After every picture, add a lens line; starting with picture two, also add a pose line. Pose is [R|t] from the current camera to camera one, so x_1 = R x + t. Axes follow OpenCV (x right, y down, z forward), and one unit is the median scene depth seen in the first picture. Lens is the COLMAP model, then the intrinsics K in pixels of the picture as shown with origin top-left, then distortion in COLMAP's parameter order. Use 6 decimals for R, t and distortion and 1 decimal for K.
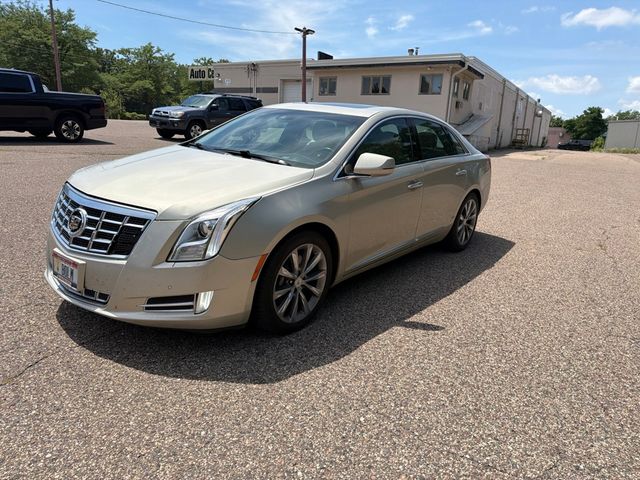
lens RADIAL K [[450.8, 0, 322.3], [0, 450.8, 242.4], [0, 0, 1]] dist [0.033543, -0.043717]
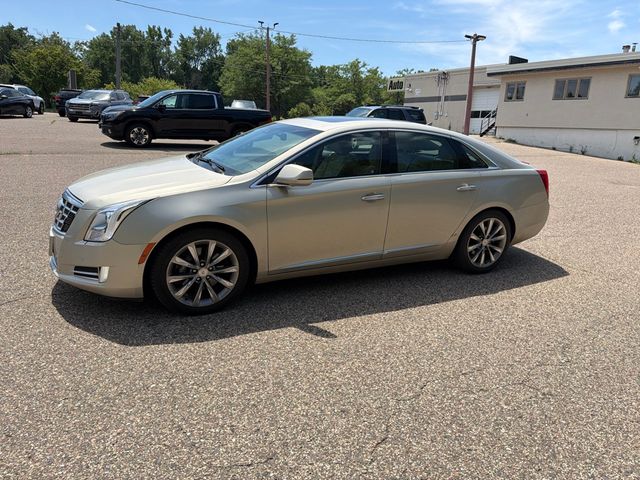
lens RADIAL K [[450.8, 0, 321.3], [0, 450.8, 237.2], [0, 0, 1]] dist [0.033543, -0.043717]
pose [[0.902954, 0.094387, -0.419242, 0.576529], [-0.106324, 0.994318, -0.005139, -0.023142], [0.416375, 0.049216, 0.907860, 0.051131]]
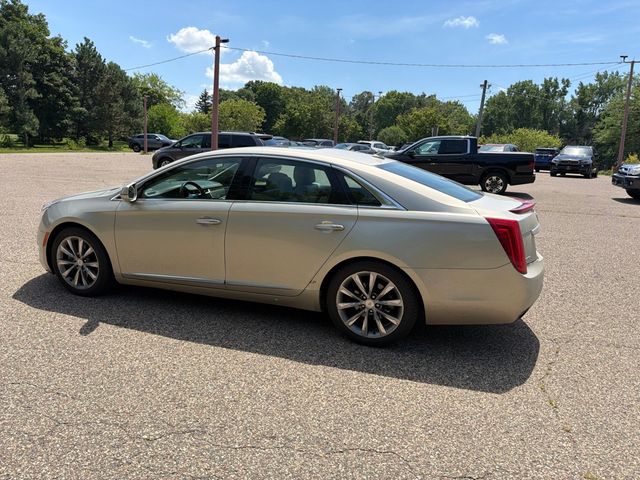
lens RADIAL K [[451.4, 0, 323.8], [0, 451.4, 233.1], [0, 0, 1]] dist [0.025353, -0.028460]
pose [[0.316443, 0.118873, -0.941134, 1.331947], [-0.262044, 0.964467, 0.033711, -0.221949], [0.911700, 0.235951, 0.336349, 0.989372]]
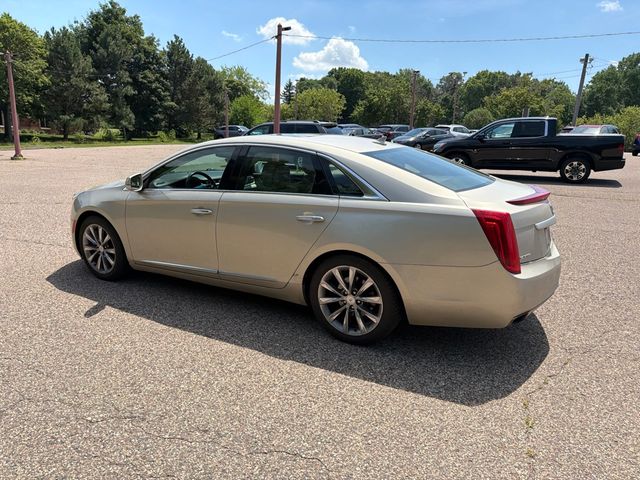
lens RADIAL K [[450.8, 0, 320.4], [0, 450.8, 241.4], [0, 0, 1]] dist [0.033543, -0.043717]
pose [[0.130730, 0.164451, -0.977684, 1.339973], [-0.261252, 0.957006, 0.126040, -0.283282], [0.956377, 0.238945, 0.168072, 1.202973]]
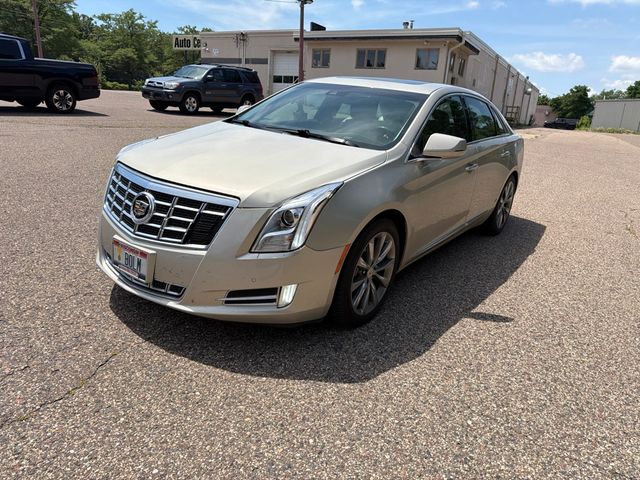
lens RADIAL K [[450.8, 0, 322.0], [0, 450.8, 240.4], [0, 0, 1]] dist [0.033543, -0.043717]
pose [[0.999290, 0.006893, 0.037036, -0.155896], [-0.008712, 0.998752, 0.049183, -0.019565], [-0.036650, -0.049471, 0.998103, 0.053163]]
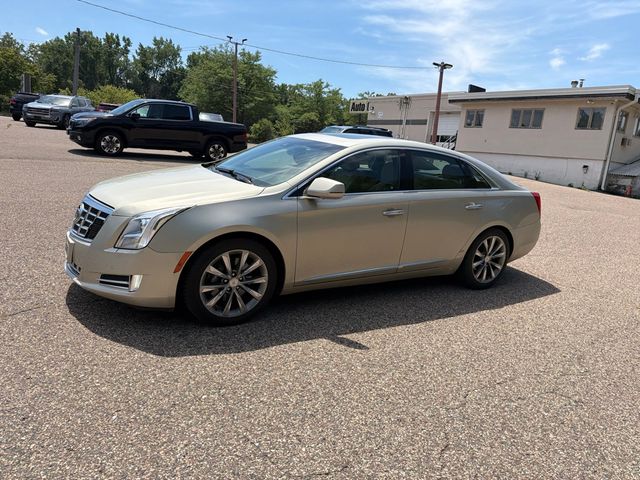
lens RADIAL K [[450.8, 0, 321.2], [0, 450.8, 236.5], [0, 0, 1]] dist [0.033543, -0.043717]
pose [[0.937481, 0.101126, -0.333019, 0.434801], [-0.126265, 0.990489, -0.054672, 0.005023], [0.324323, 0.093303, 0.941334, -0.022696]]
